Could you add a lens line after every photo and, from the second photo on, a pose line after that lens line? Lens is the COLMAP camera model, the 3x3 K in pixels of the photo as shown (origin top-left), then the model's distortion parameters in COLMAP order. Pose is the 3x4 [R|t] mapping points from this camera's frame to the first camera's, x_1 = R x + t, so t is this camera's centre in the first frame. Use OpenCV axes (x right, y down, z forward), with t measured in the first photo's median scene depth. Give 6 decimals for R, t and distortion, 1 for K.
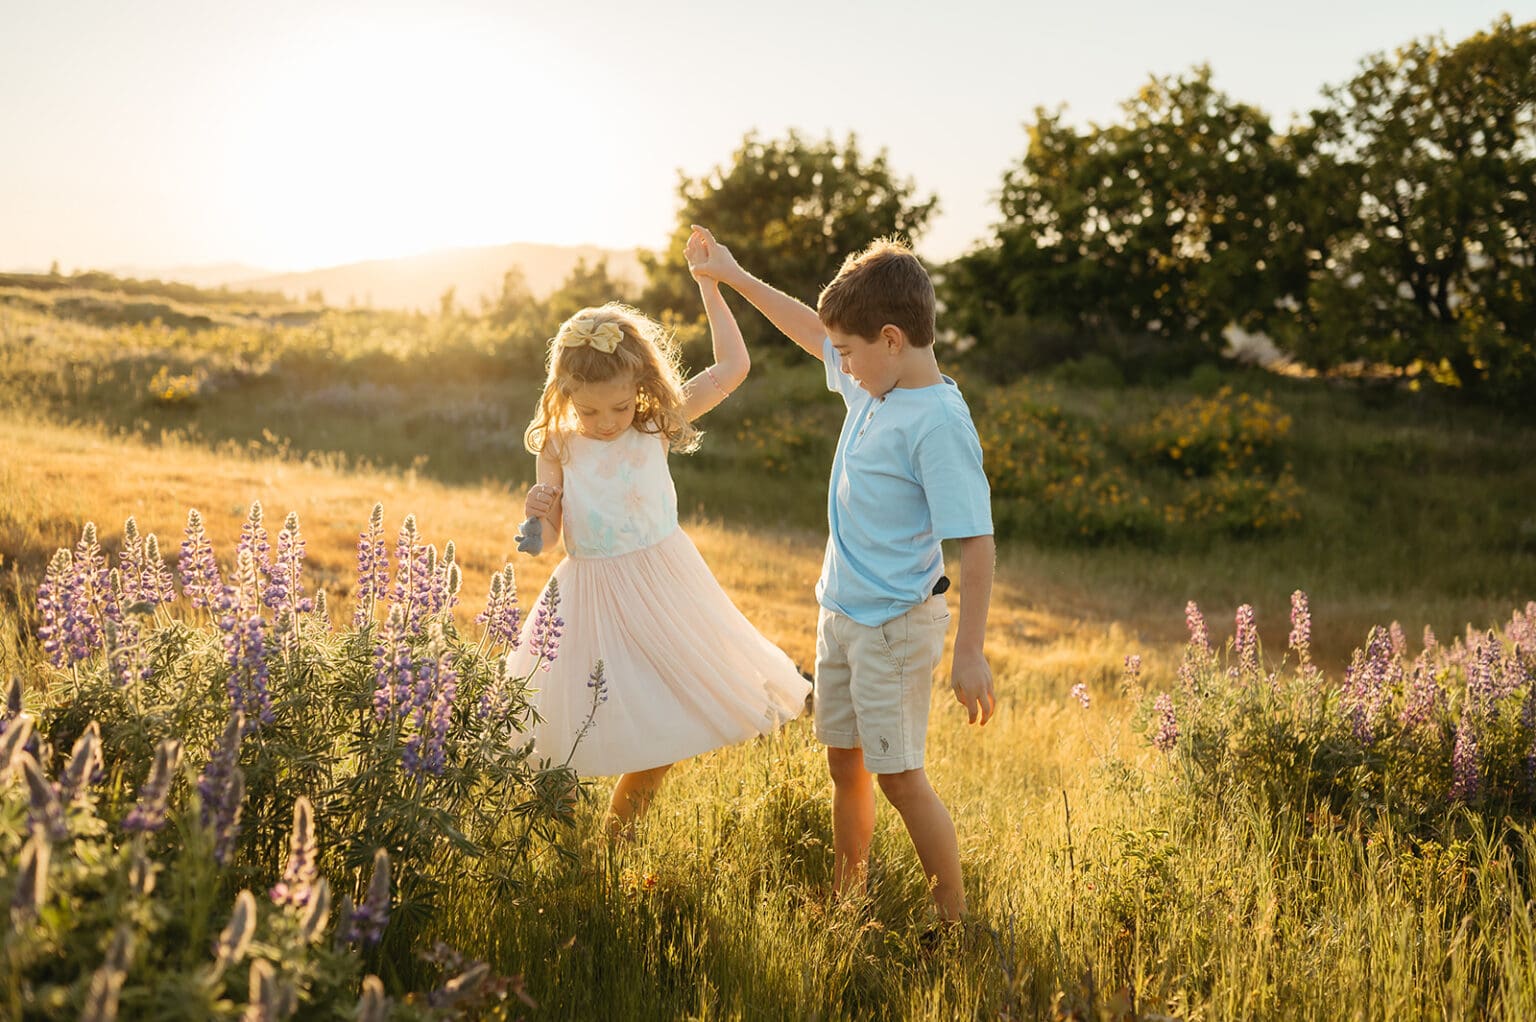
lens RADIAL K [[1478.3, 0, 768.0], [0, 1478.3, 511.0], [0, 0, 1]] dist [-0.003409, -0.009050]
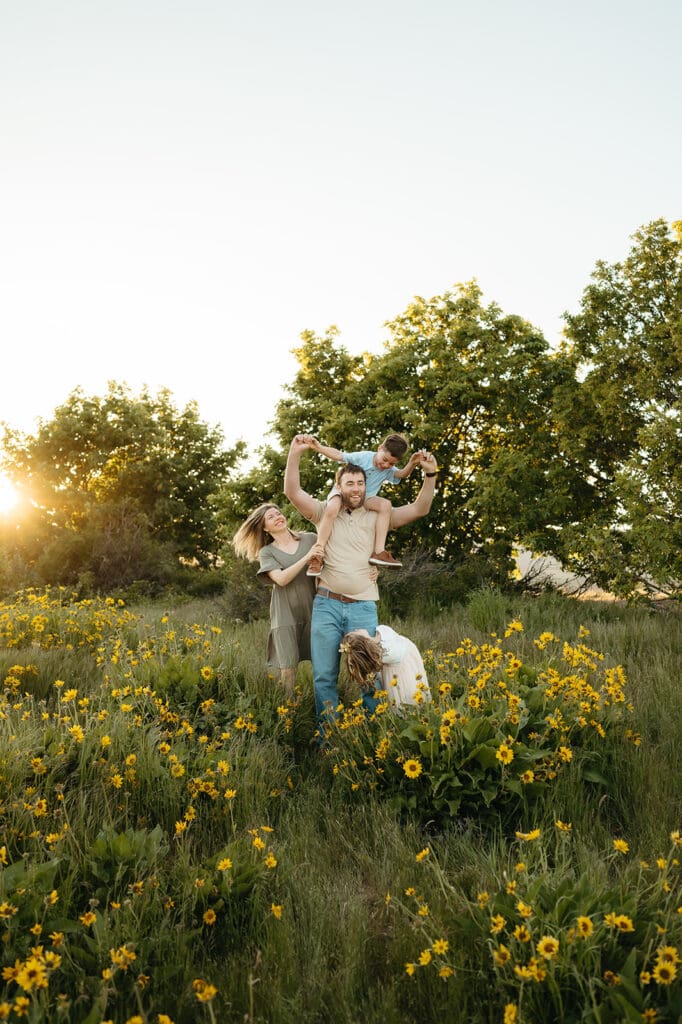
lens RADIAL K [[985.5, 0, 341.0], [0, 985.5, 512.0], [0, 0, 1]] dist [-0.003409, -0.009050]
pose [[0.992164, -0.018746, 0.123530, 0.127728], [0.041649, 0.981755, -0.185534, -0.037077], [-0.117798, 0.189225, 0.974842, 0.405491]]
